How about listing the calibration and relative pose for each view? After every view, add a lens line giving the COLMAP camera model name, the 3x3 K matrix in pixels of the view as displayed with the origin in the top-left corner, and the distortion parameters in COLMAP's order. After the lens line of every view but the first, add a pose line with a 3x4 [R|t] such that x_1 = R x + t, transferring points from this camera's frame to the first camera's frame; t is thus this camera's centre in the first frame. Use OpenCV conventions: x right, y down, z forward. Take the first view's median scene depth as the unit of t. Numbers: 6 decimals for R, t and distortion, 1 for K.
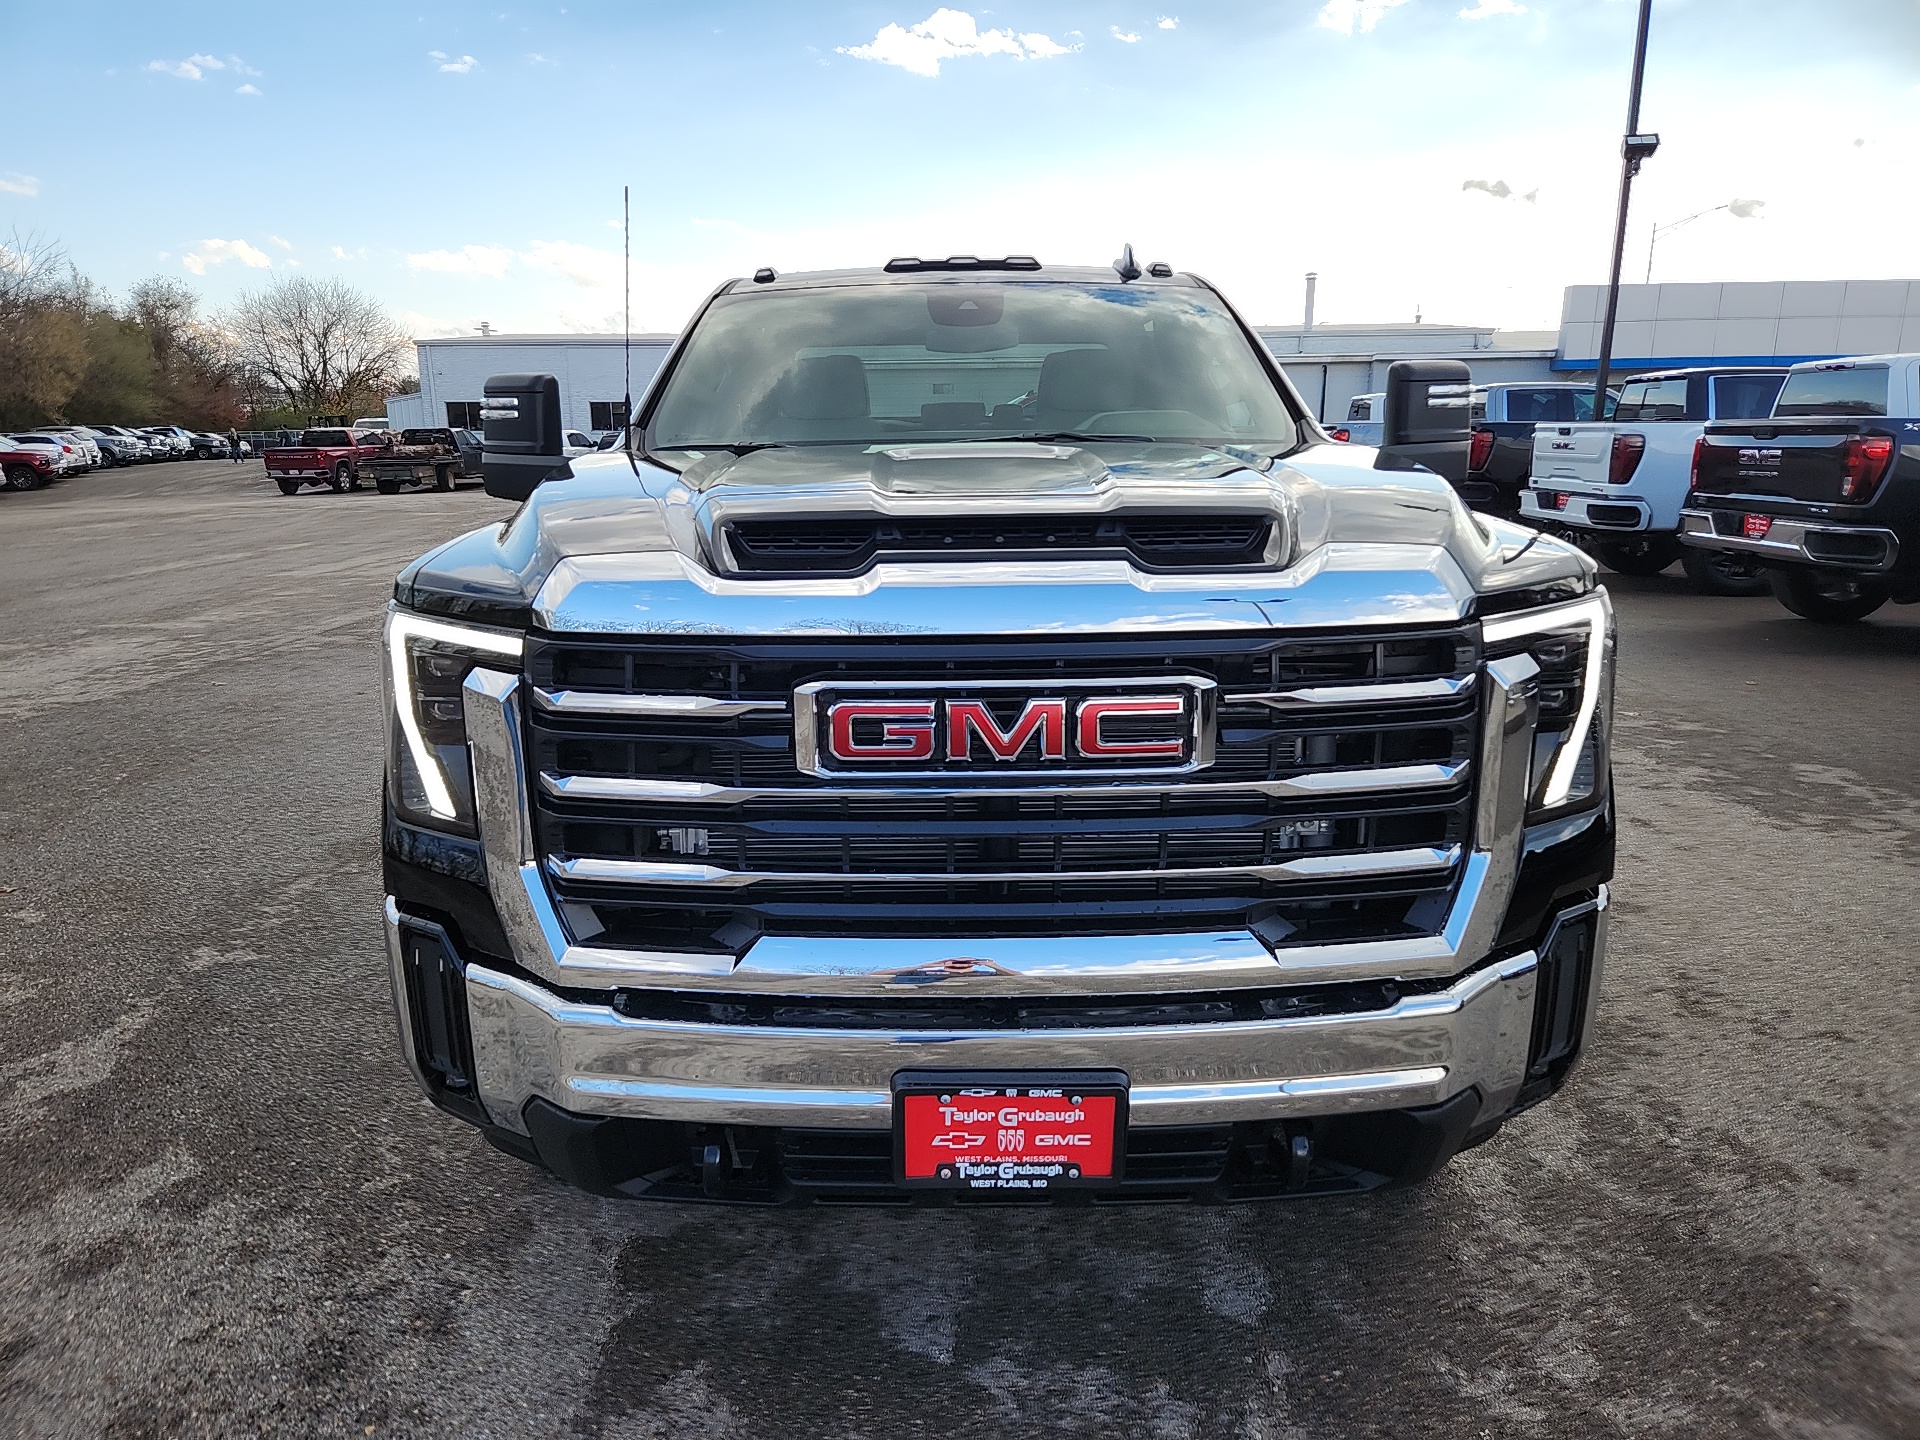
lens RADIAL K [[1276.2, 0, 948.2], [0, 1276.2, 744.7], [0, 0, 1]] dist [0.078161, -0.063618]
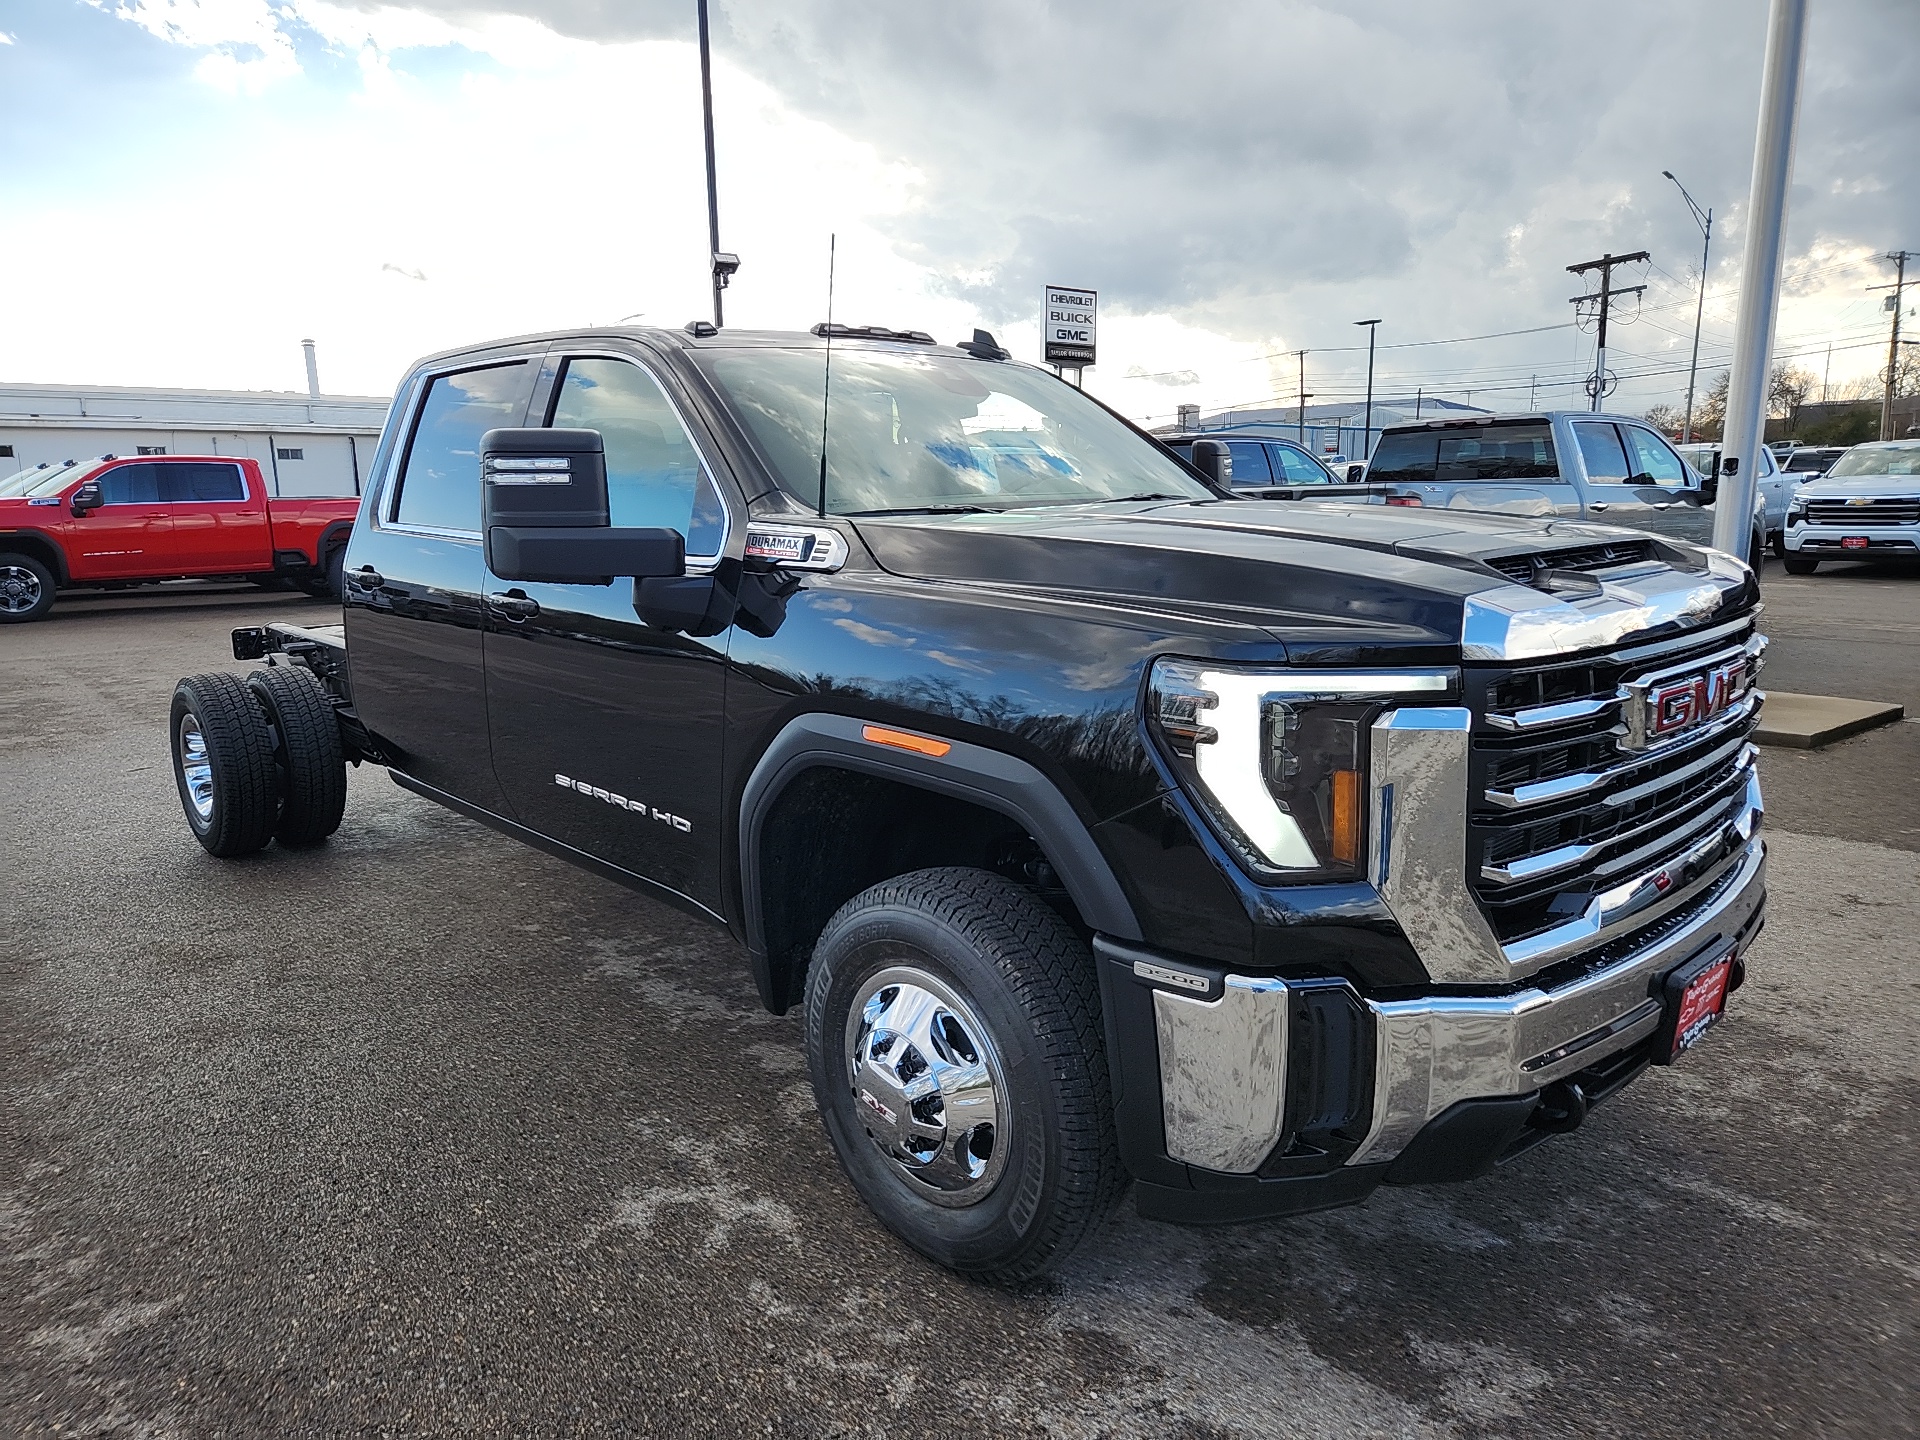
lens RADIAL K [[1276.2, 0, 948.2], [0, 1276.2, 744.7], [0, 0, 1]] dist [0.078161, -0.063618]
pose [[0.724292, -0.137728, 0.675597, -0.447258], [0.174739, 0.984524, 0.013372, -0.035937], [-0.666983, 0.108368, 0.737150, 0.156320]]
